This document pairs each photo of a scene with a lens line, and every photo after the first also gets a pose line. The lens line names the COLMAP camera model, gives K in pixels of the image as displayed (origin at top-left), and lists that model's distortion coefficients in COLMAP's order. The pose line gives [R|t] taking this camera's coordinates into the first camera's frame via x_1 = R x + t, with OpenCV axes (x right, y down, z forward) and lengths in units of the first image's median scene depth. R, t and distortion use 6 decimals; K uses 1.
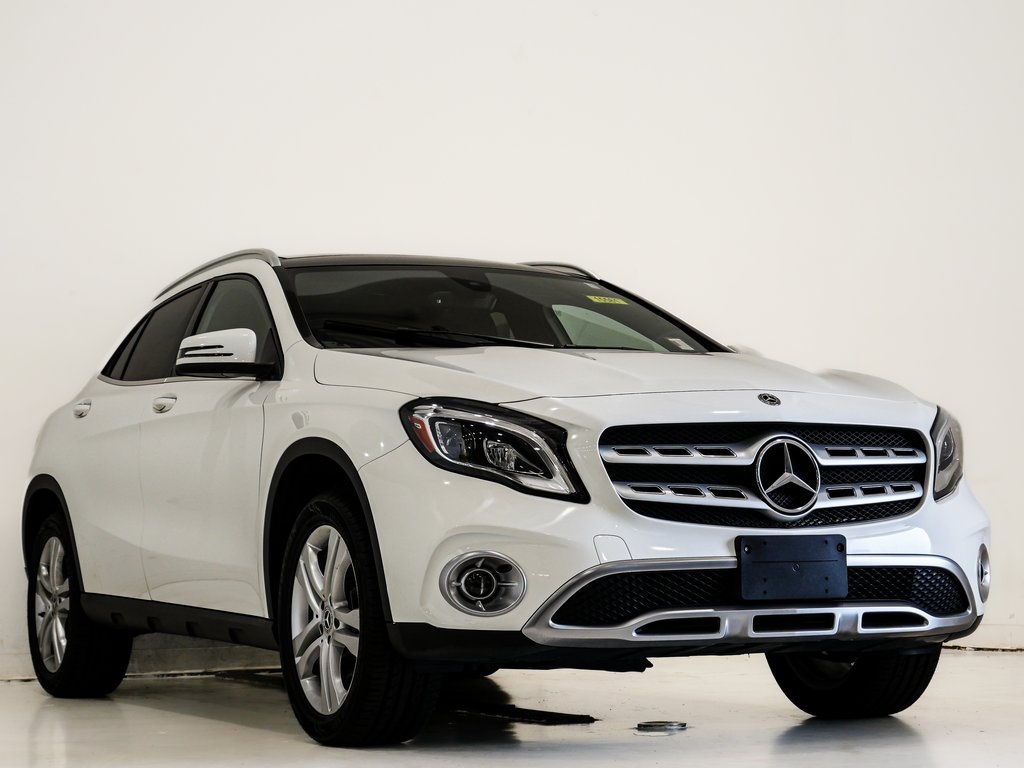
lens RADIAL K [[2279.2, 0, 513.6], [0, 2279.2, 385.1], [0, 0, 1]] dist [0.028577, 0.000000]
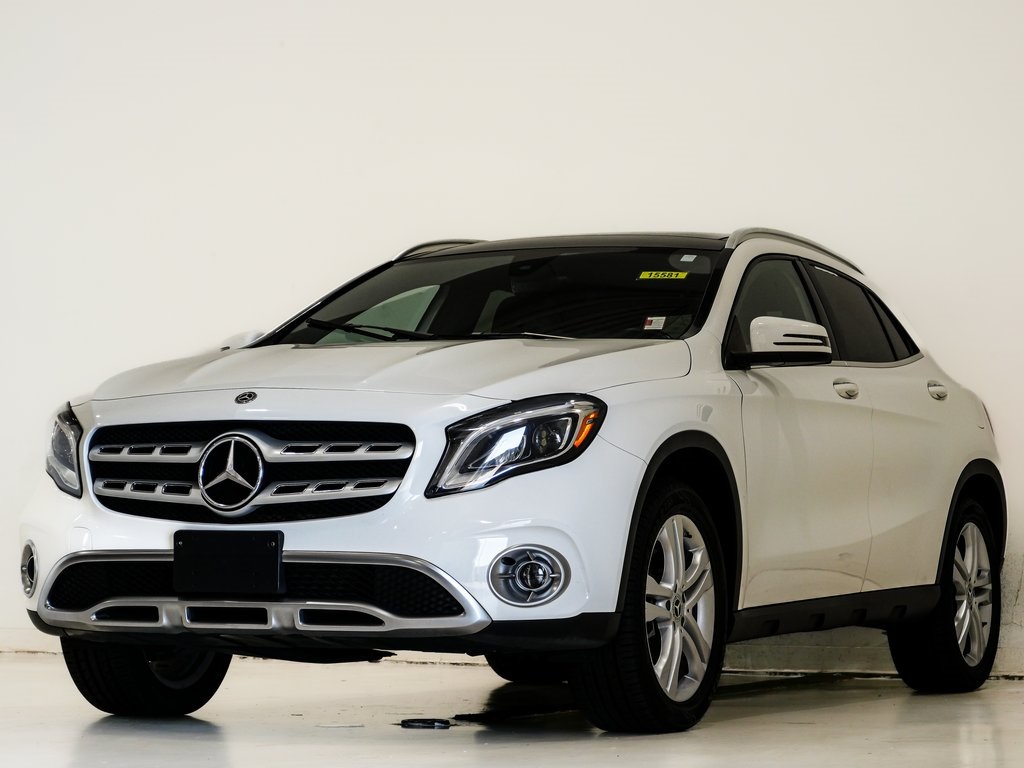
lens RADIAL K [[3007.0, 0, 511.8], [0, 3007.0, 383.4], [0, 0, 1]] dist [0.046950, 0.000000]
pose [[0.631226, -0.020914, -0.775317, 1.243292], [0.038698, 0.999241, 0.004552, -0.001388], [0.774633, -0.032876, 0.631556, 0.246084]]
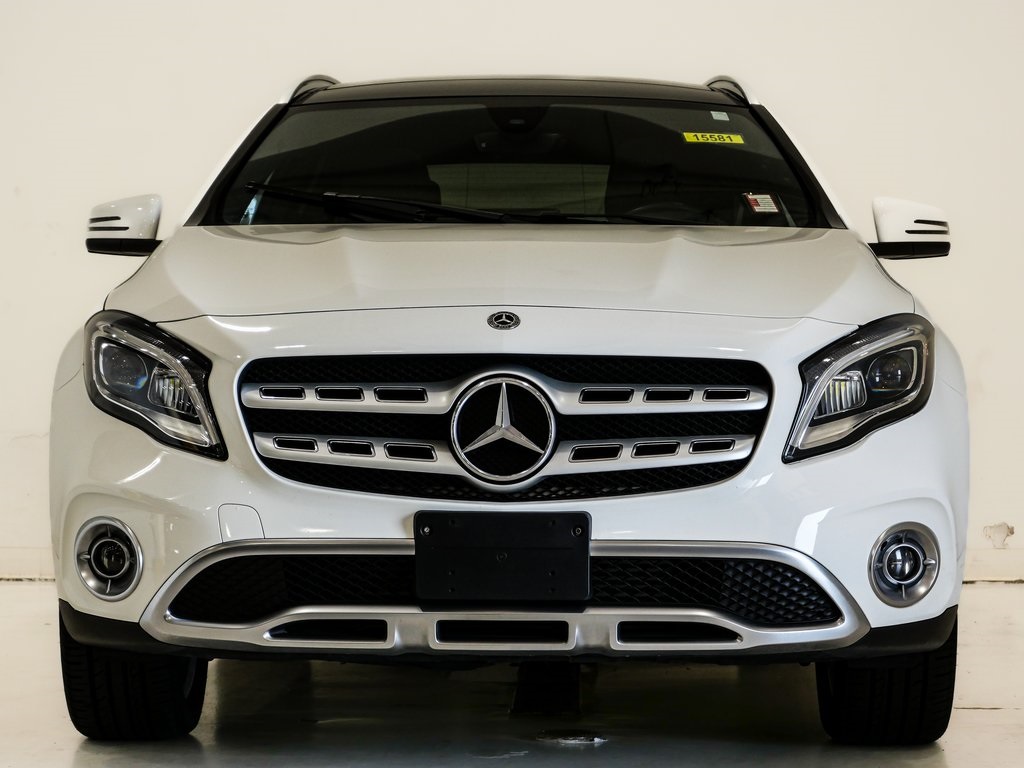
lens RADIAL K [[2927.4, 0, 509.3], [0, 2927.4, 384.1], [0, 0, 1]] dist [0.010231, 0.000000]
pose [[0.885995, 0.027435, -0.462882, 0.548336], [0.015309, 0.995973, 0.088334, -0.055768], [0.463441, -0.085349, 0.882008, 0.185806]]
